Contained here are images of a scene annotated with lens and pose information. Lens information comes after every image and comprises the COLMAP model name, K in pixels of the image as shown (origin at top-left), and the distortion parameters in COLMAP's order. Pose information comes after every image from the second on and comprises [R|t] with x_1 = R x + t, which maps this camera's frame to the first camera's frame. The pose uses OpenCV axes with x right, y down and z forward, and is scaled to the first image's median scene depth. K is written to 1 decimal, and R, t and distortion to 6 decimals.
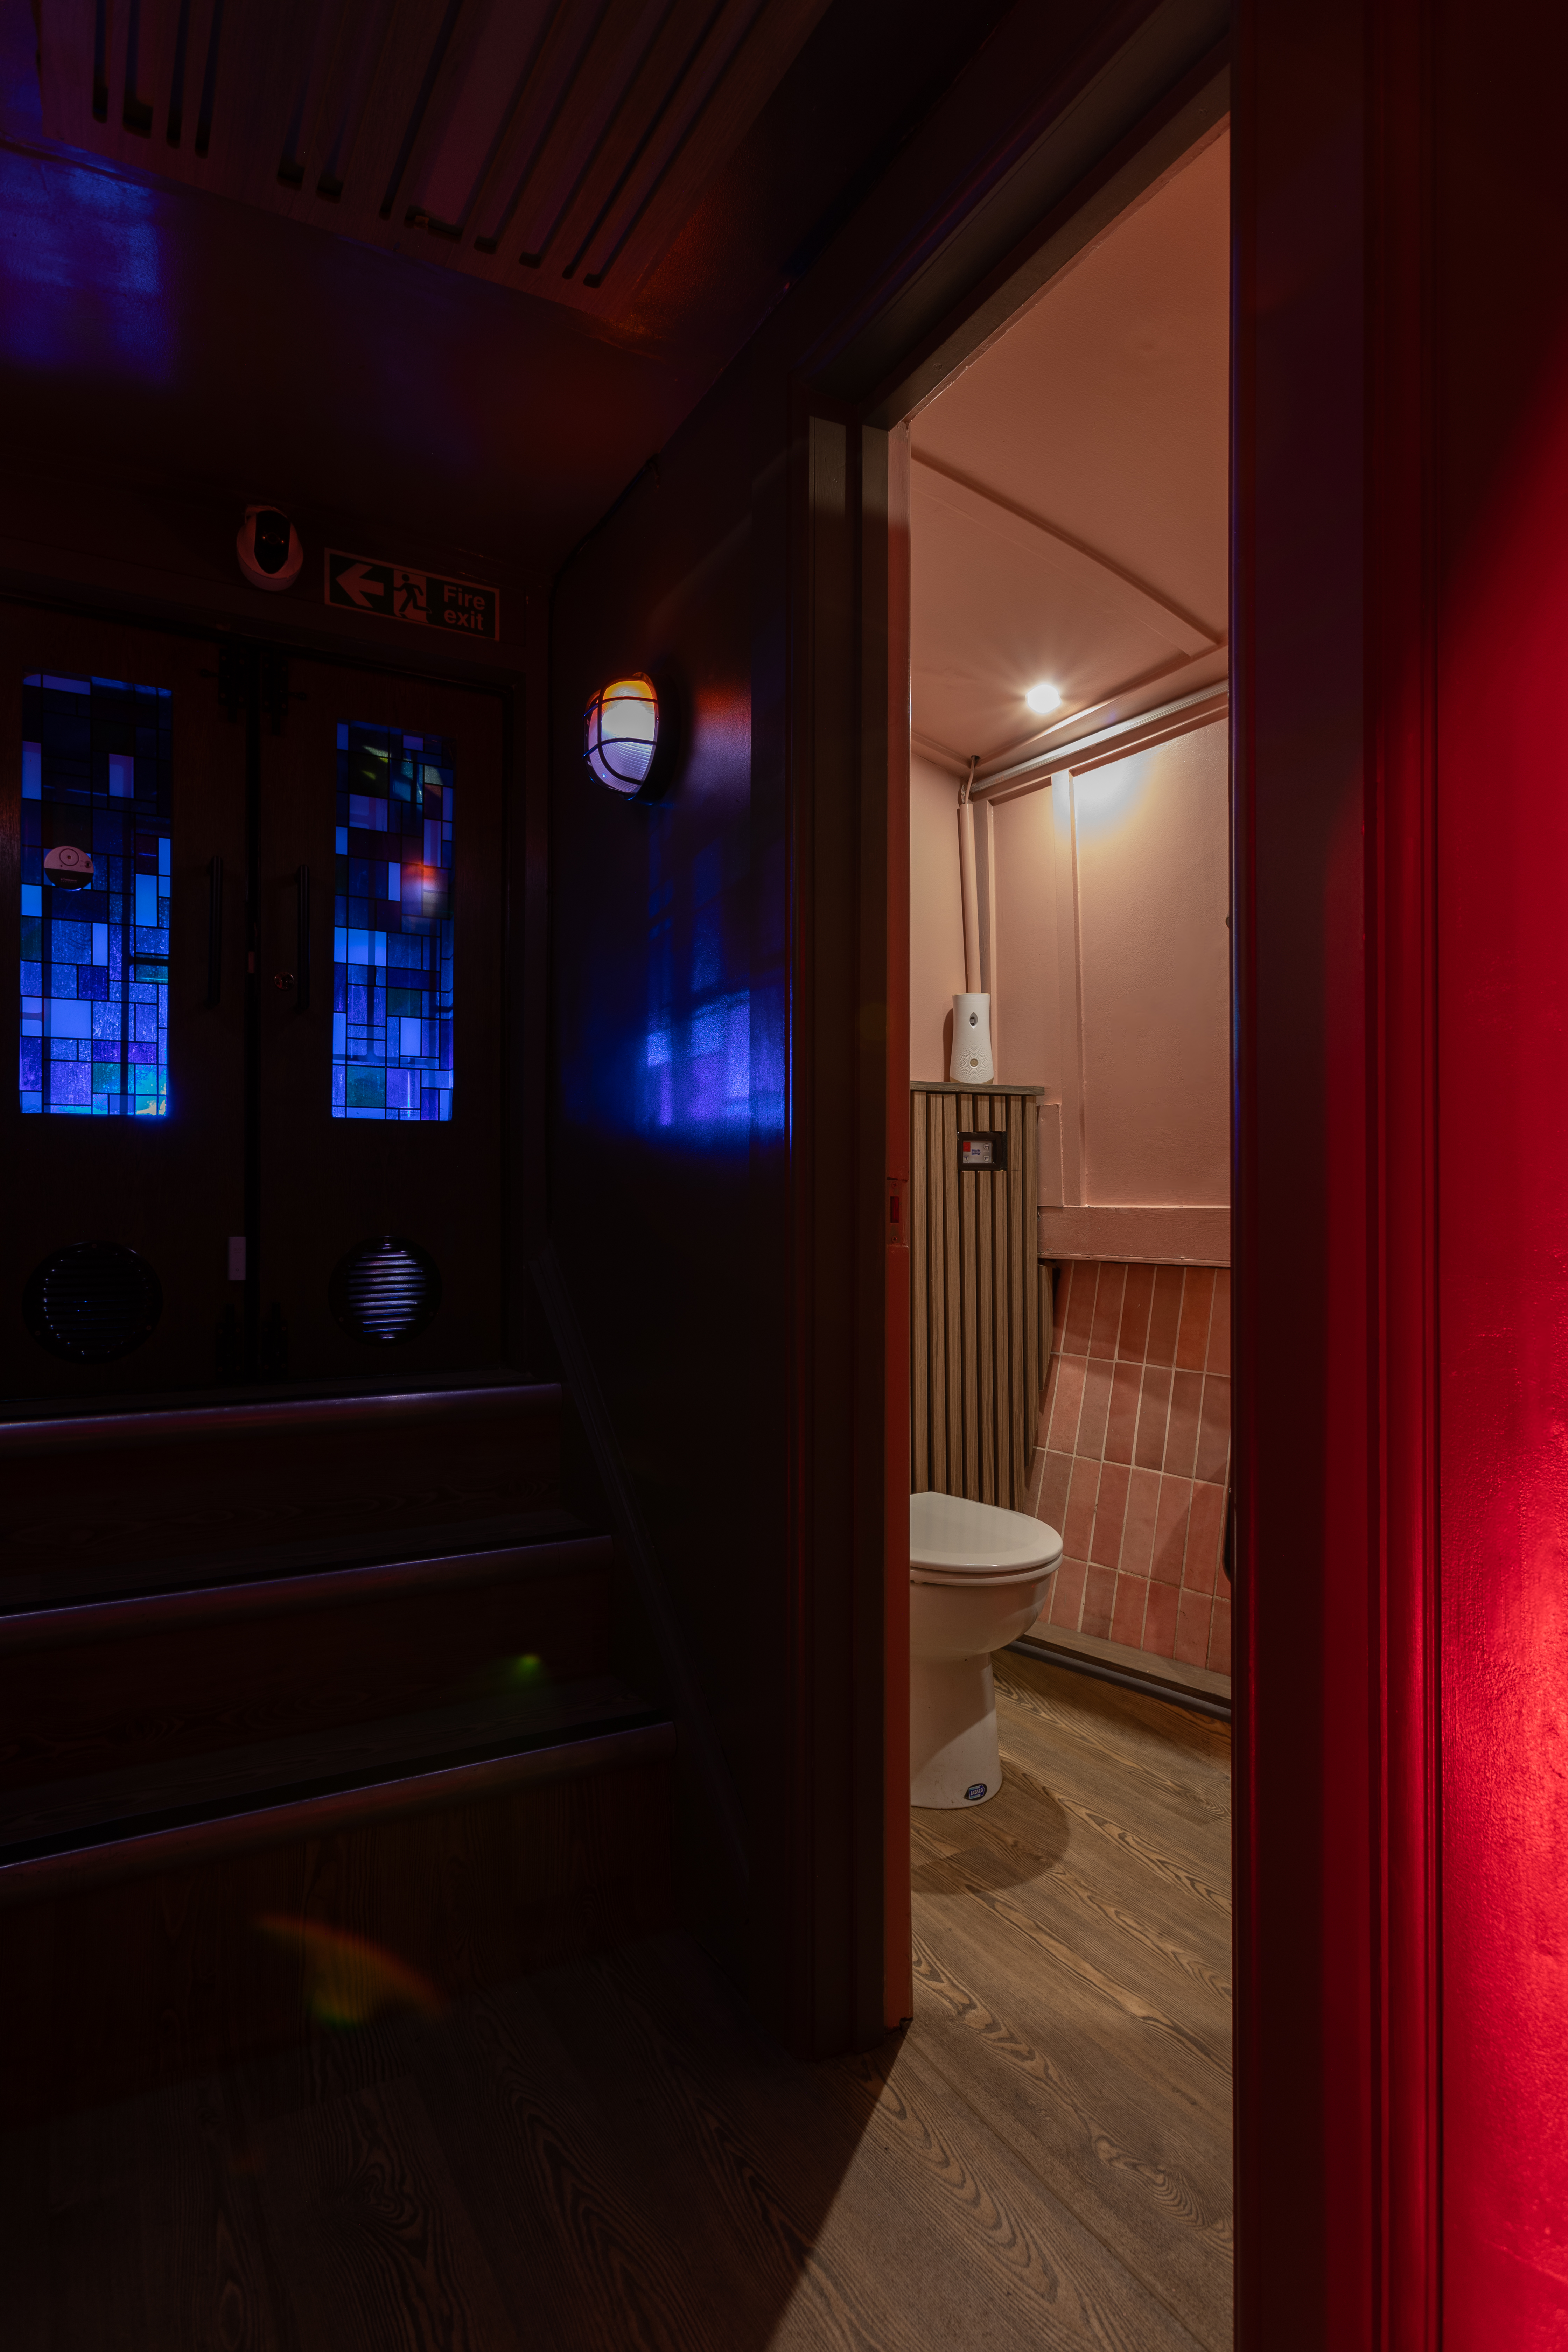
lens RADIAL K [[1302.0, 0, 793.0], [0, 1302.0, 1181.9], [0, 0, 1]] dist [0.003368, 0.002018]
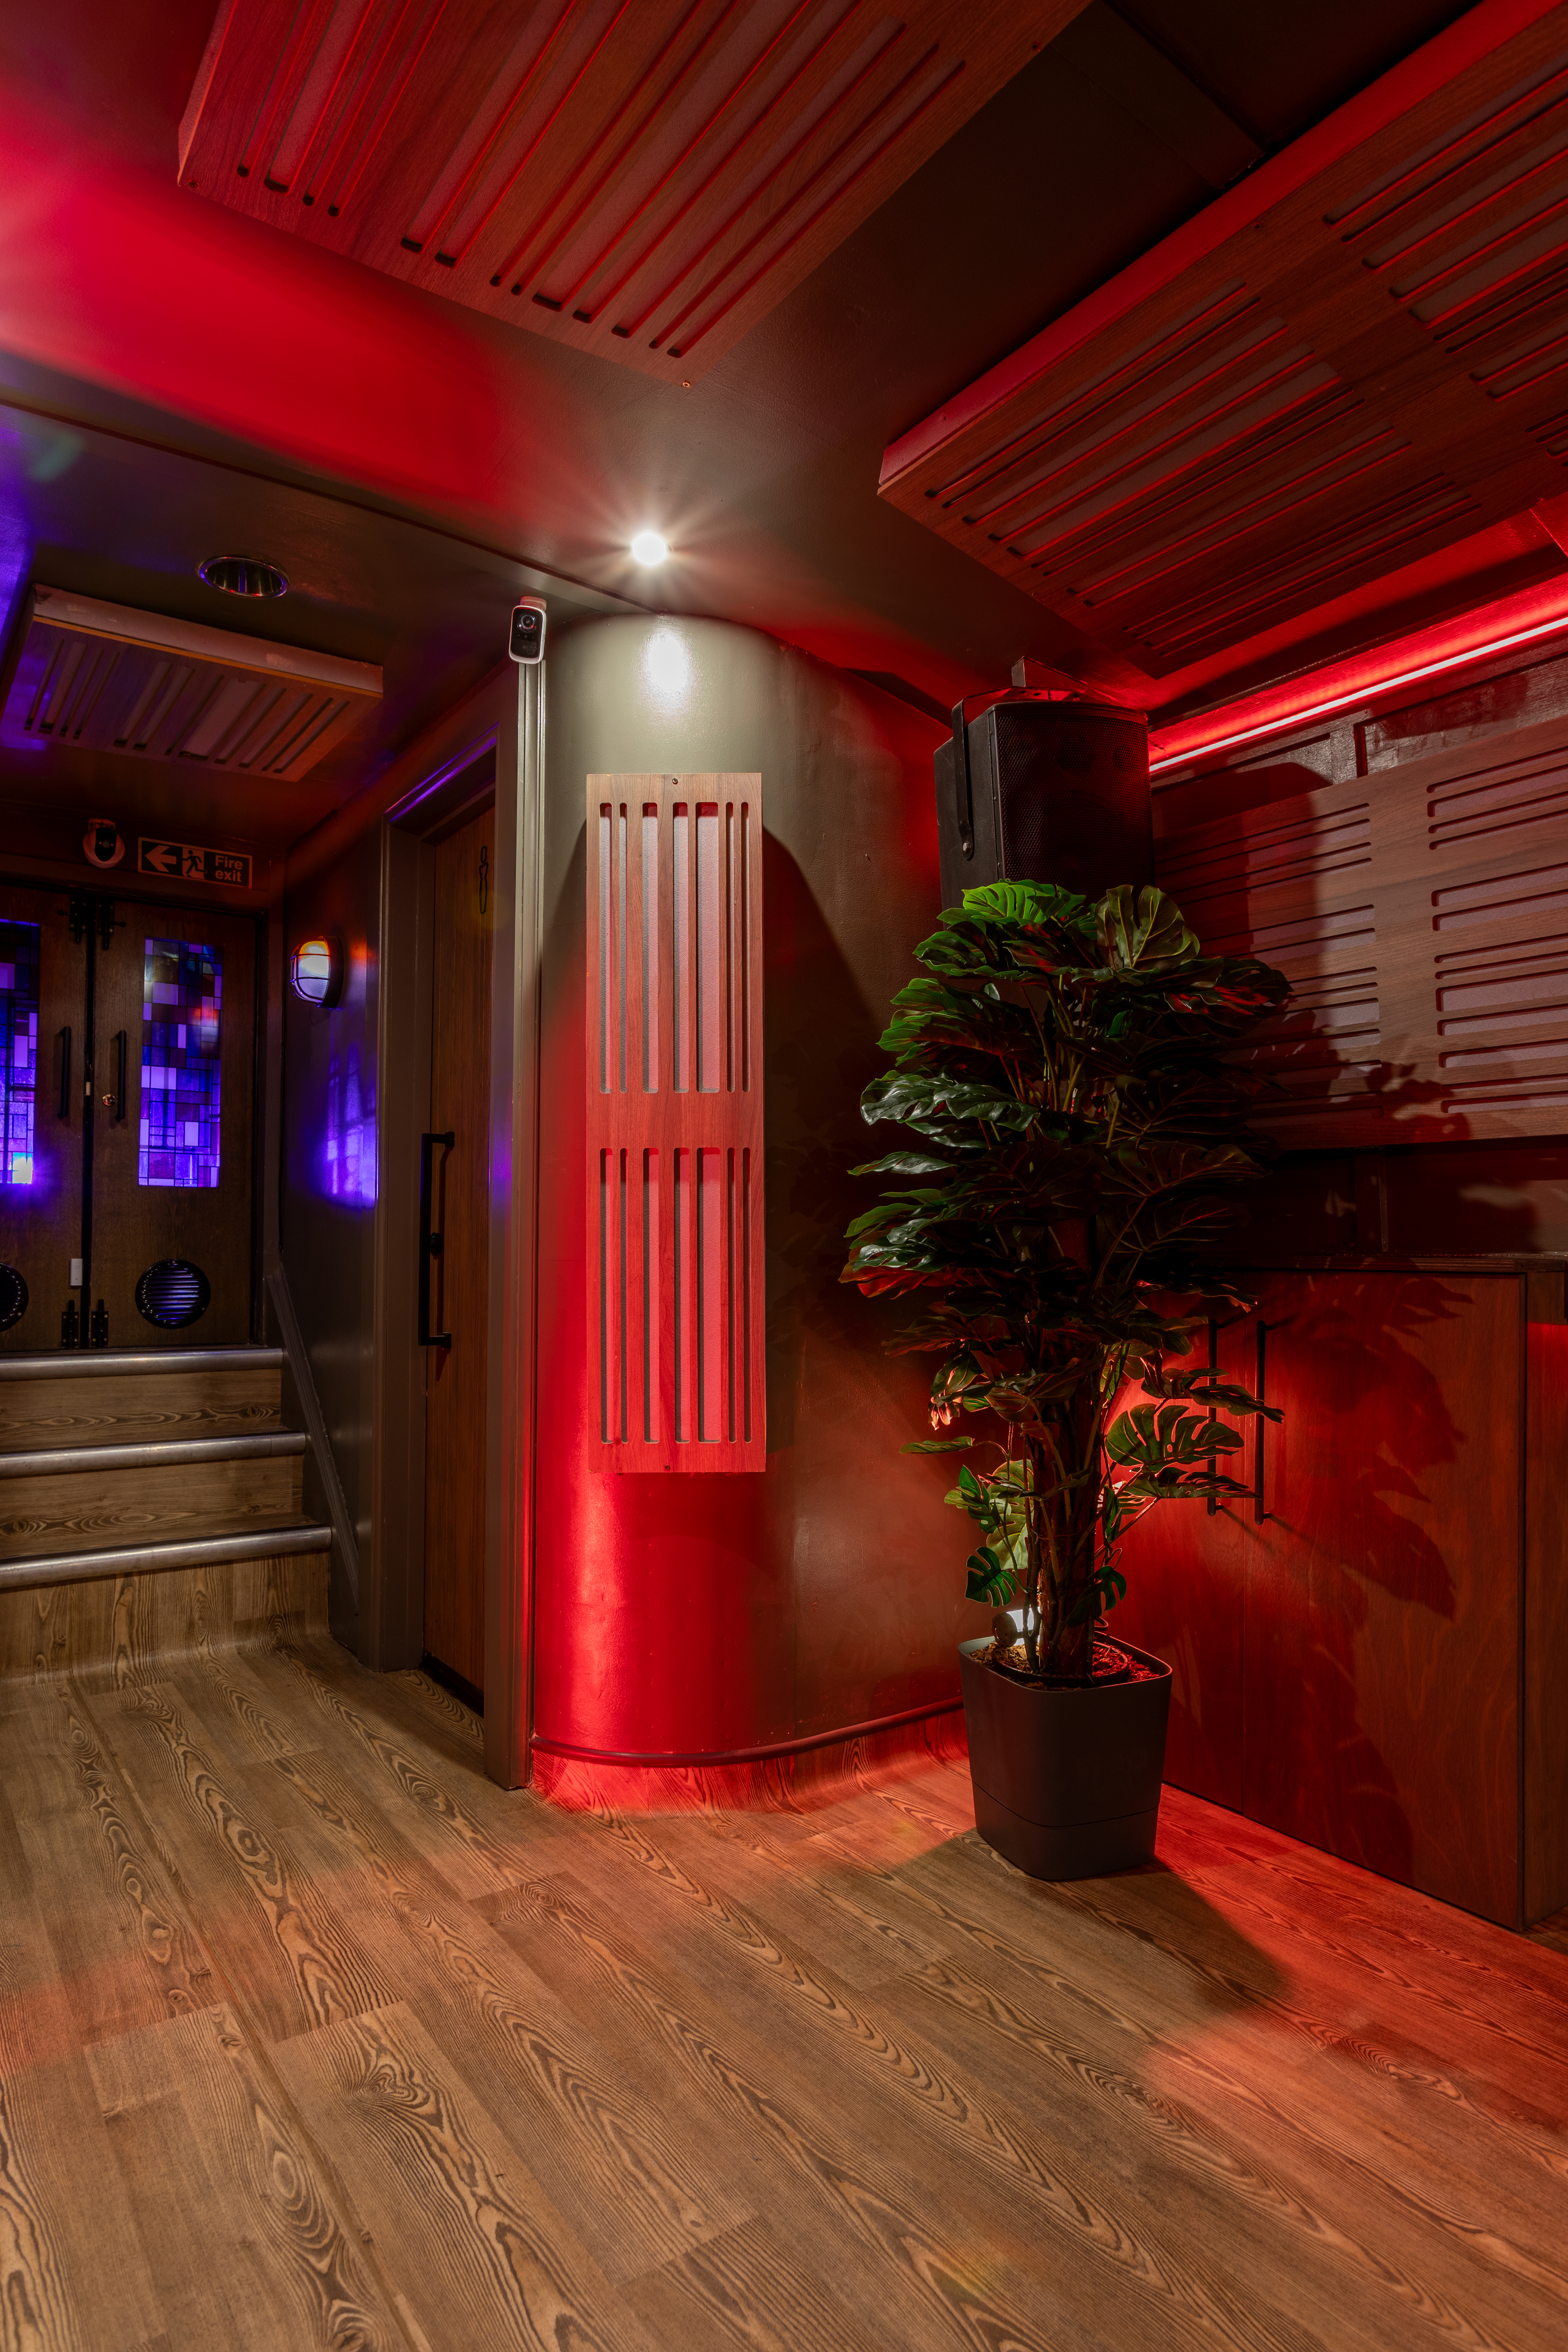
lens RADIAL K [[1364.1, 0, 776.0], [0, 1364.1, 1202.3], [0, 0, 1]] dist [-0.000306, 0.000217]
pose [[0.996008, 0.006153, 0.089048, 0.287697], [-0.004315, 0.999774, -0.020814, 0.003113], [-0.089155, 0.020347, 0.995810, -0.766465]]
